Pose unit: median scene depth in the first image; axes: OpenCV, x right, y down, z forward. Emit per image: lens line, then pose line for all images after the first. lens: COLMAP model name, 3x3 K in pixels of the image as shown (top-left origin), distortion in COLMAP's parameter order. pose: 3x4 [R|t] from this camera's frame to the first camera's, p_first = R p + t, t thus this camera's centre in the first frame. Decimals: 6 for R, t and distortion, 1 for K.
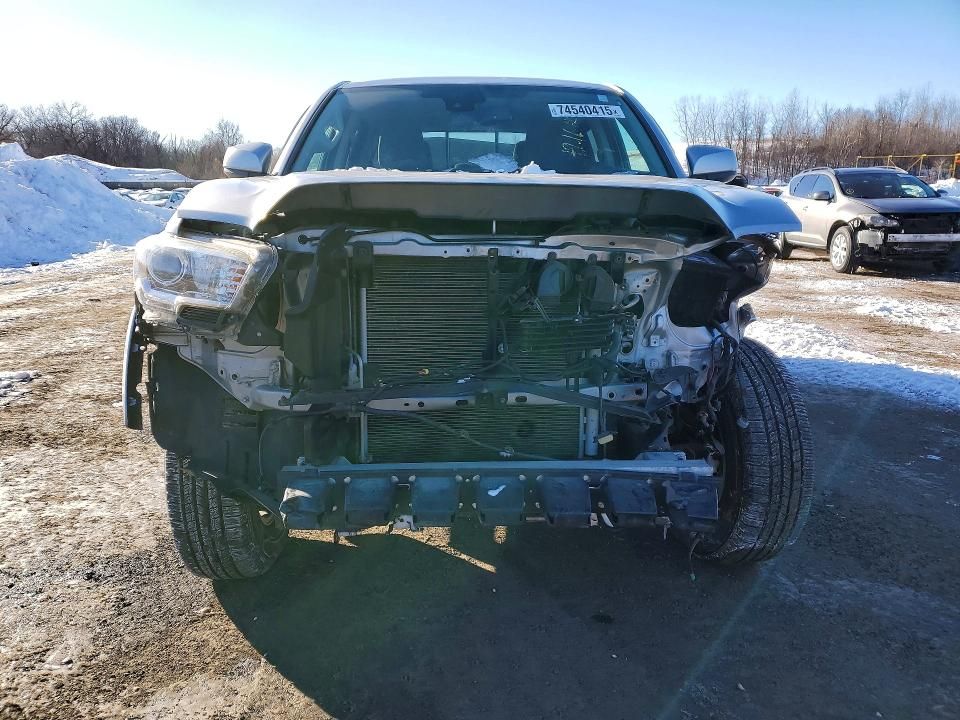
lens RADIAL K [[739.7, 0, 459.4], [0, 739.7, 359.4], [0, 0, 1]] dist [0.000230, 0.108211]
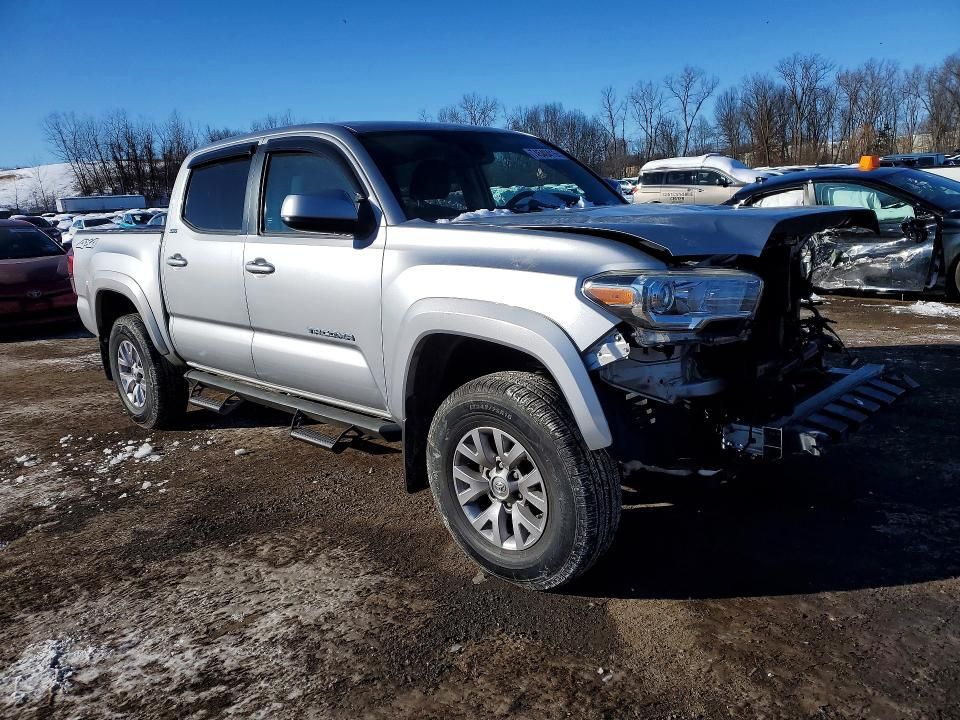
lens RADIAL K [[739.7, 0, 459.4], [0, 739.7, 359.4], [0, 0, 1]] dist [0.000230, 0.108211]
pose [[0.732213, -0.197959, 0.651671, -0.799434], [0.214051, 0.975231, 0.055741, -0.092662], [-0.646564, 0.098677, 0.756450, 0.171137]]
